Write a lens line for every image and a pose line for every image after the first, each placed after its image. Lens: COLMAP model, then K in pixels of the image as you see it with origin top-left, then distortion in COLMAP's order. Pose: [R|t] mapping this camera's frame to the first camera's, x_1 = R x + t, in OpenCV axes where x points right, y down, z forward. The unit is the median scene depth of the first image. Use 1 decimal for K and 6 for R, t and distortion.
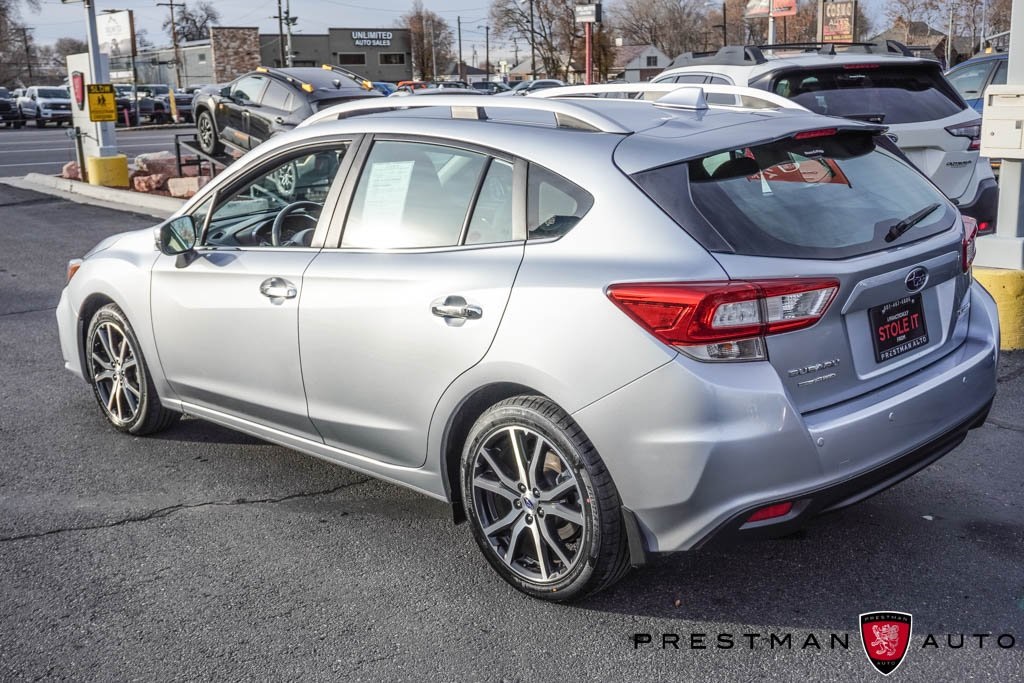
lens RADIAL K [[1147.8, 0, 514.2], [0, 1147.8, 344.6], [0, 0, 1]] dist [0.000302, 0.000000]
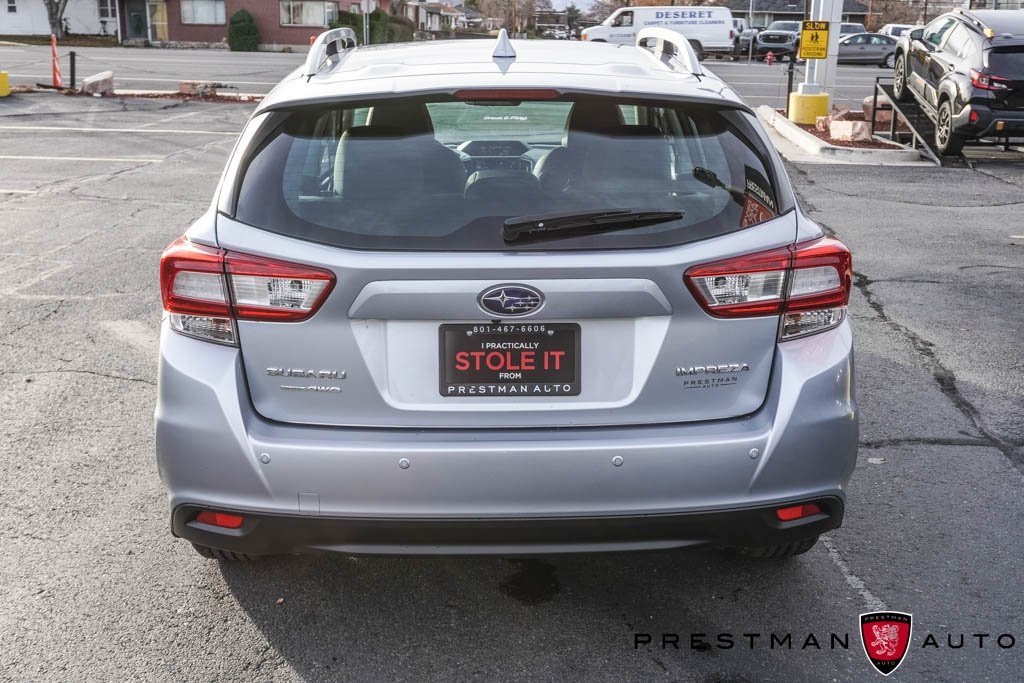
lens RADIAL K [[1147.8, 0, 510.6], [0, 1147.8, 341.2], [0, 0, 1]] dist [0.000302, 0.000000]
pose [[0.717721, 0.220321, -0.660557, 0.772984], [-0.189418, 0.974626, 0.119266, -0.109221], [0.670073, 0.039522, 0.741243, 0.416583]]
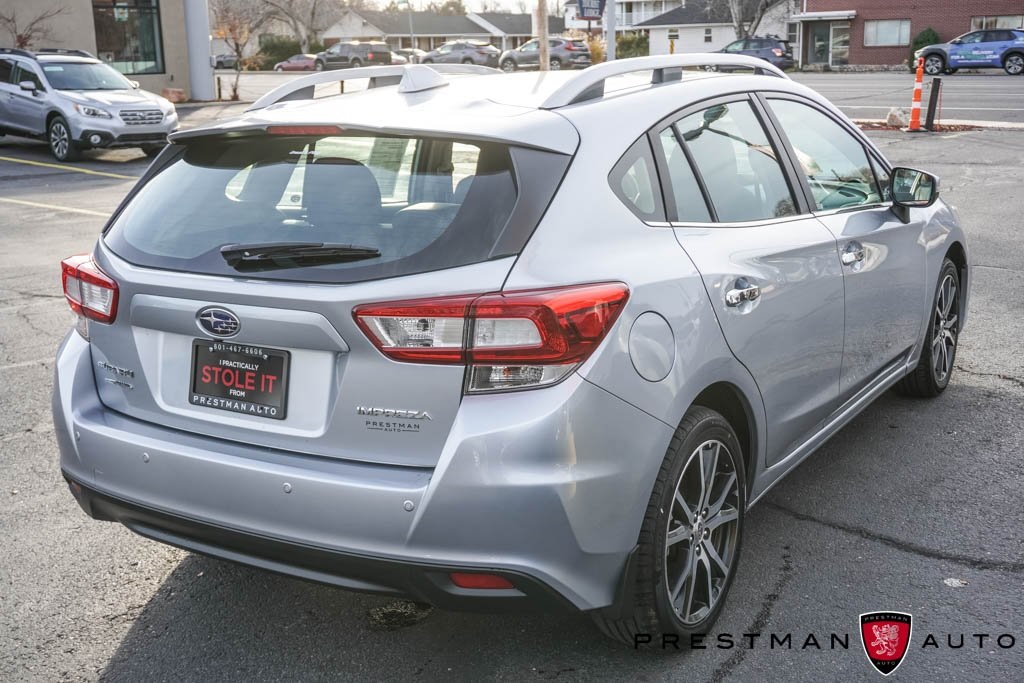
lens RADIAL K [[1185.7, 0, 513.2], [0, 1185.7, 341.0], [0, 0, 1]] dist [0.014837, 0.000000]
pose [[0.202314, 0.252689, -0.946159, 1.073463], [-0.201322, 0.956235, 0.212332, -0.237699], [0.958404, 0.147525, 0.244332, 0.914432]]
